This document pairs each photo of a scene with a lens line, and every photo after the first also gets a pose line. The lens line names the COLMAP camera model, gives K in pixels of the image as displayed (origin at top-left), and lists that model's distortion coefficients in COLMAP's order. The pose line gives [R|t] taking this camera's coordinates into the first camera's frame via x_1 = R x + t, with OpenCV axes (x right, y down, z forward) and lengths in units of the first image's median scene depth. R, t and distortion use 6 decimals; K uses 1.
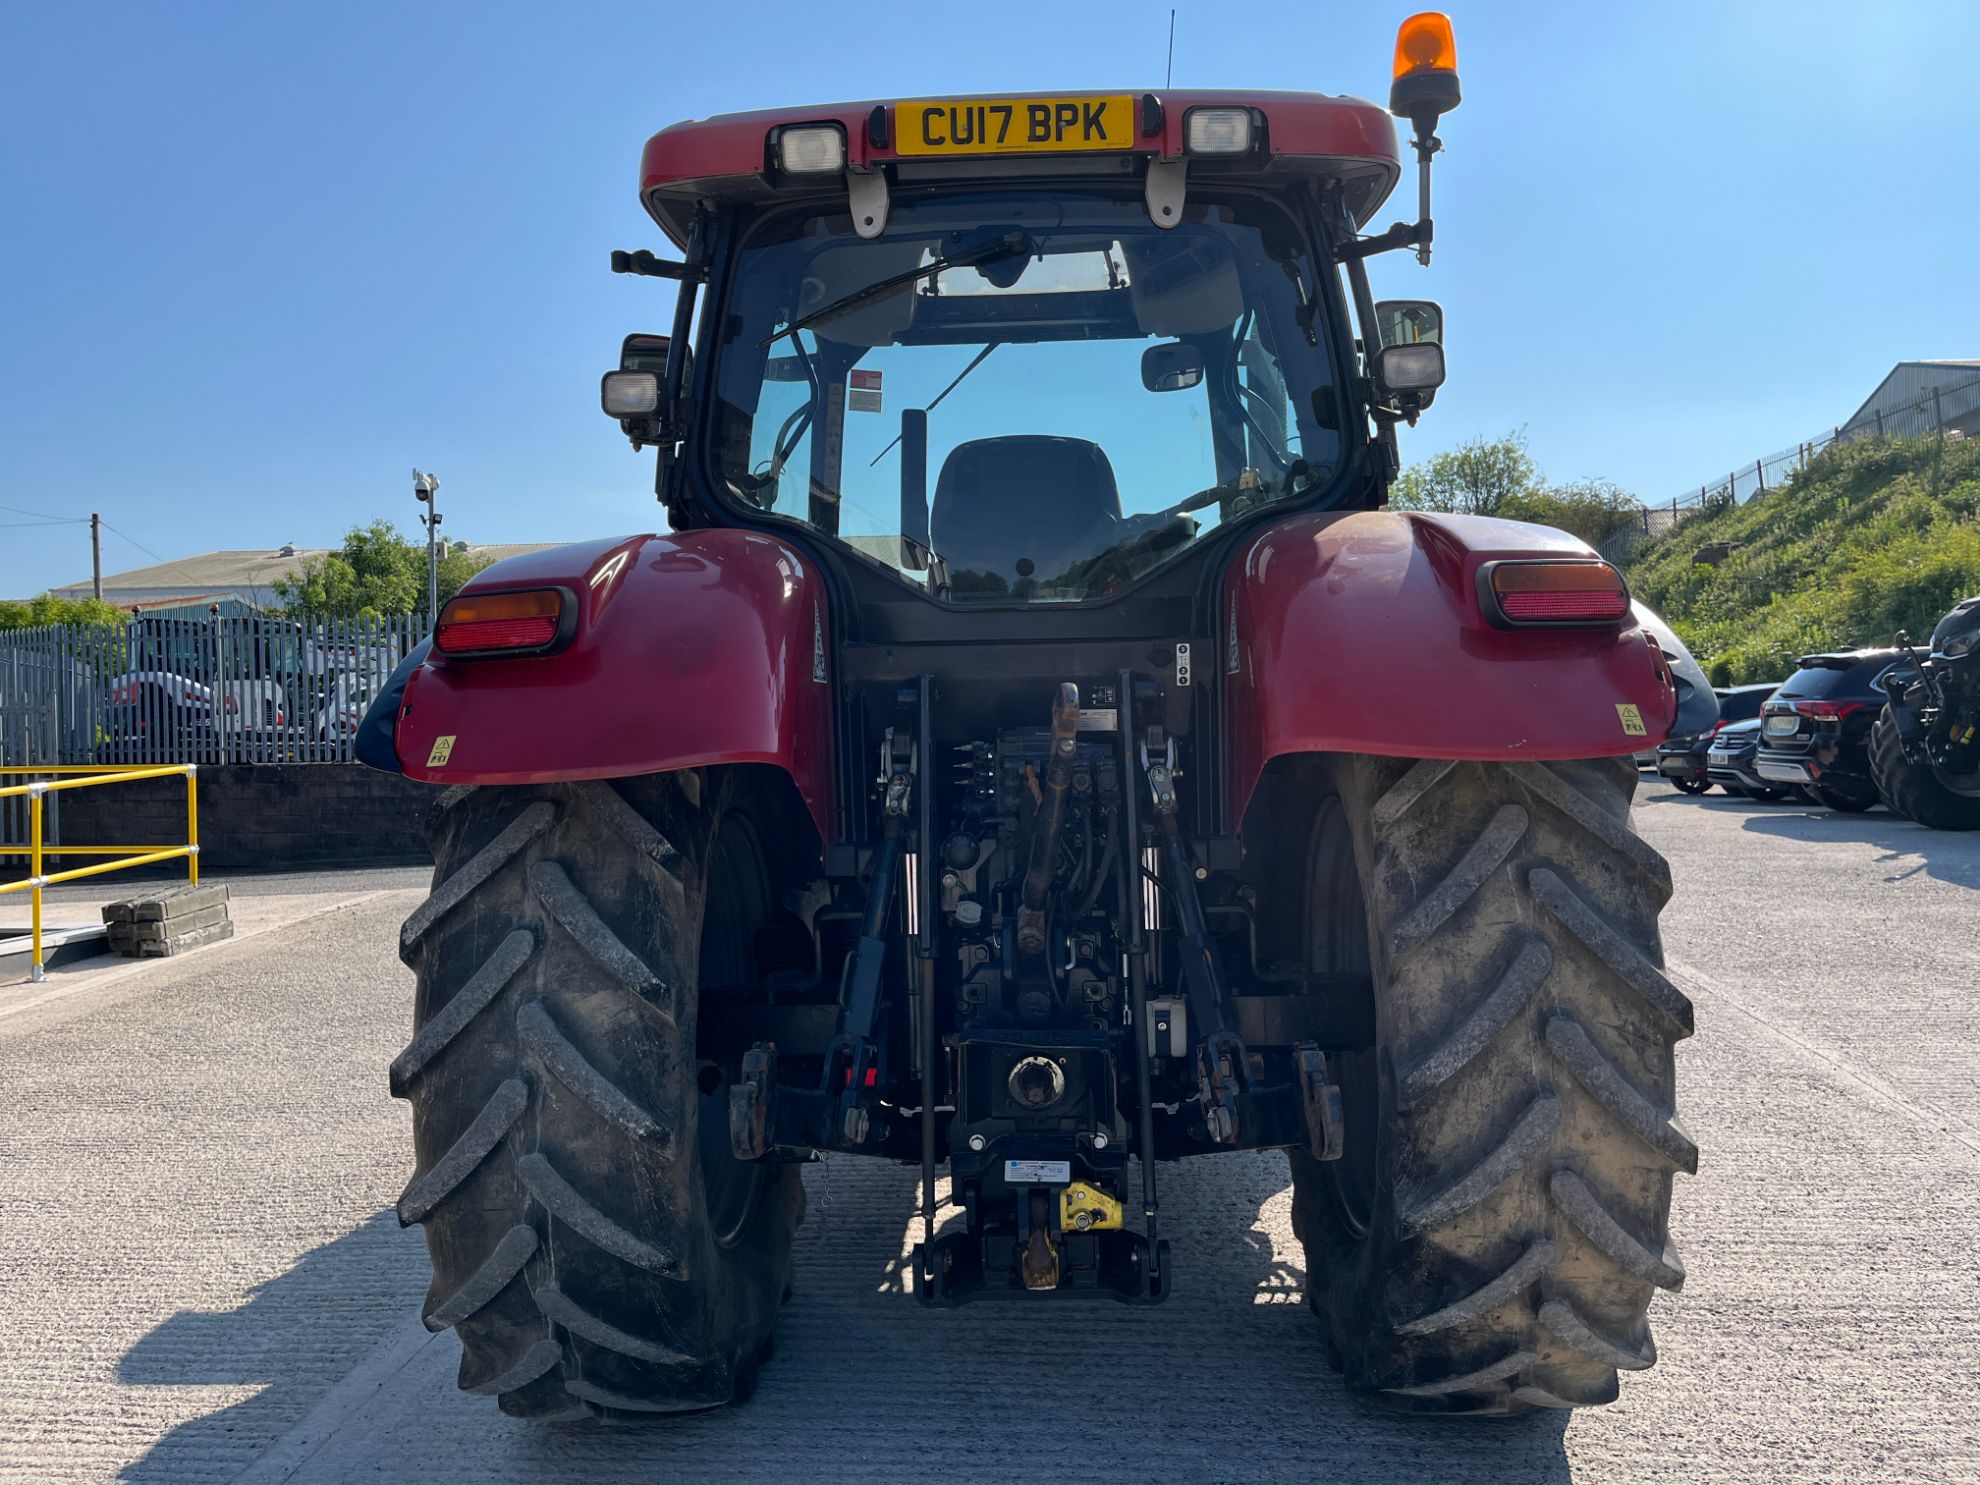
lens RADIAL K [[1581.2, 0, 1046.5], [0, 1581.2, 745.5], [0, 0, 1]] dist [0.075509, -0.107833]
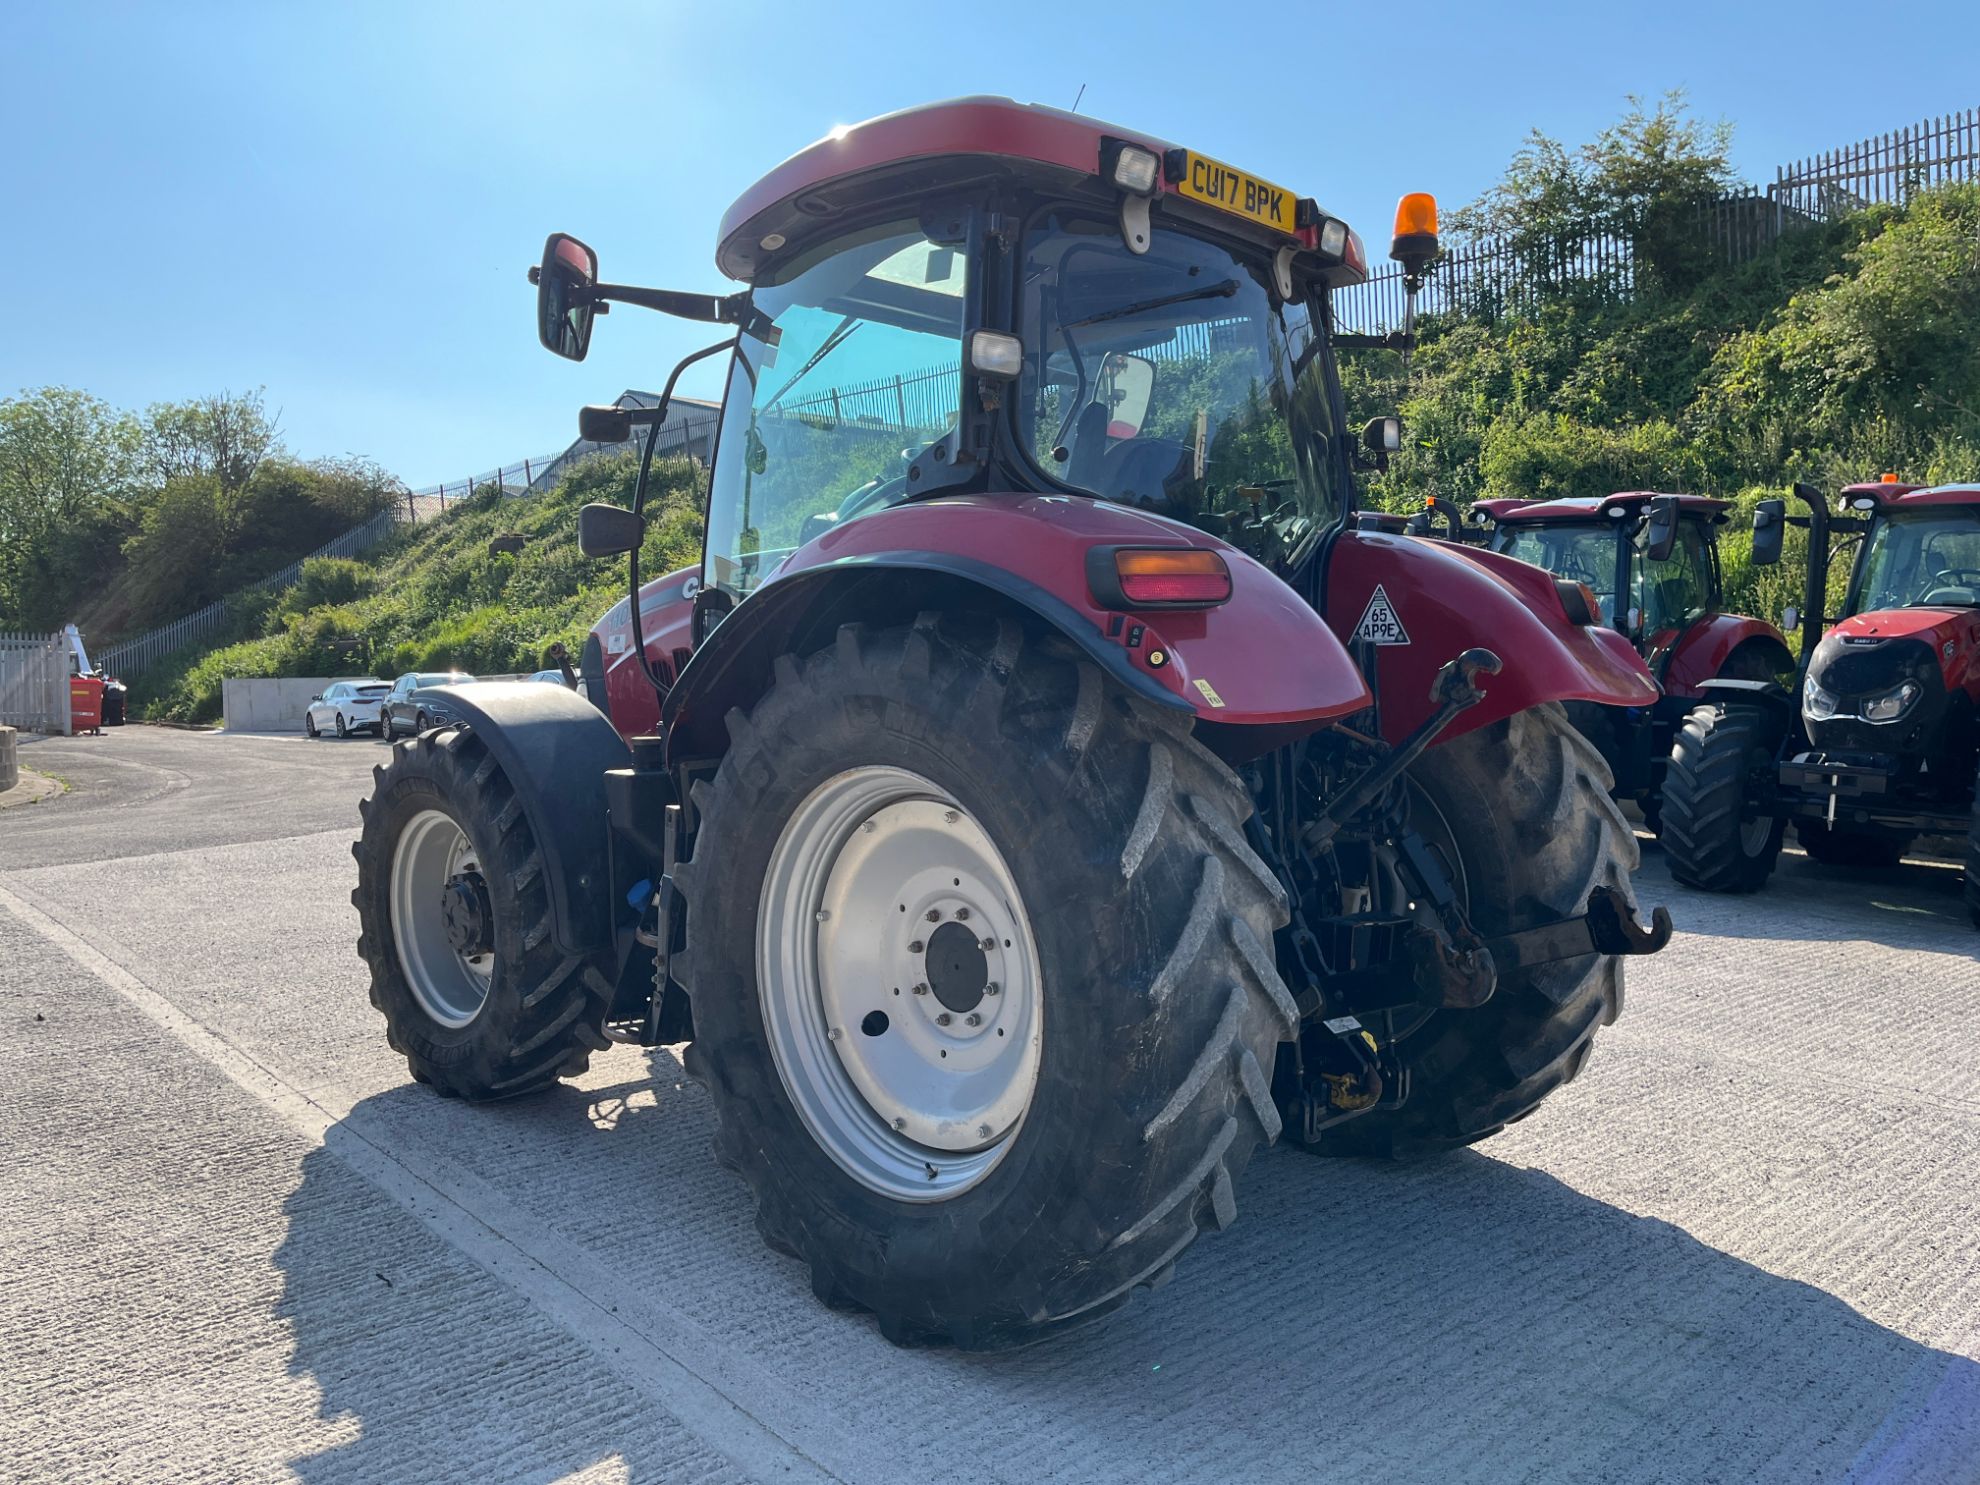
lens RADIAL K [[1581.2, 0, 988.1], [0, 1581.2, 751.7], [0, 0, 1]] dist [0.075509, -0.107833]
pose [[0.654132, -0.017275, 0.756183, -0.196593], [0.006373, 0.999830, 0.017329, 0.003498], [-0.756353, -0.006516, 0.654131, 0.061690]]
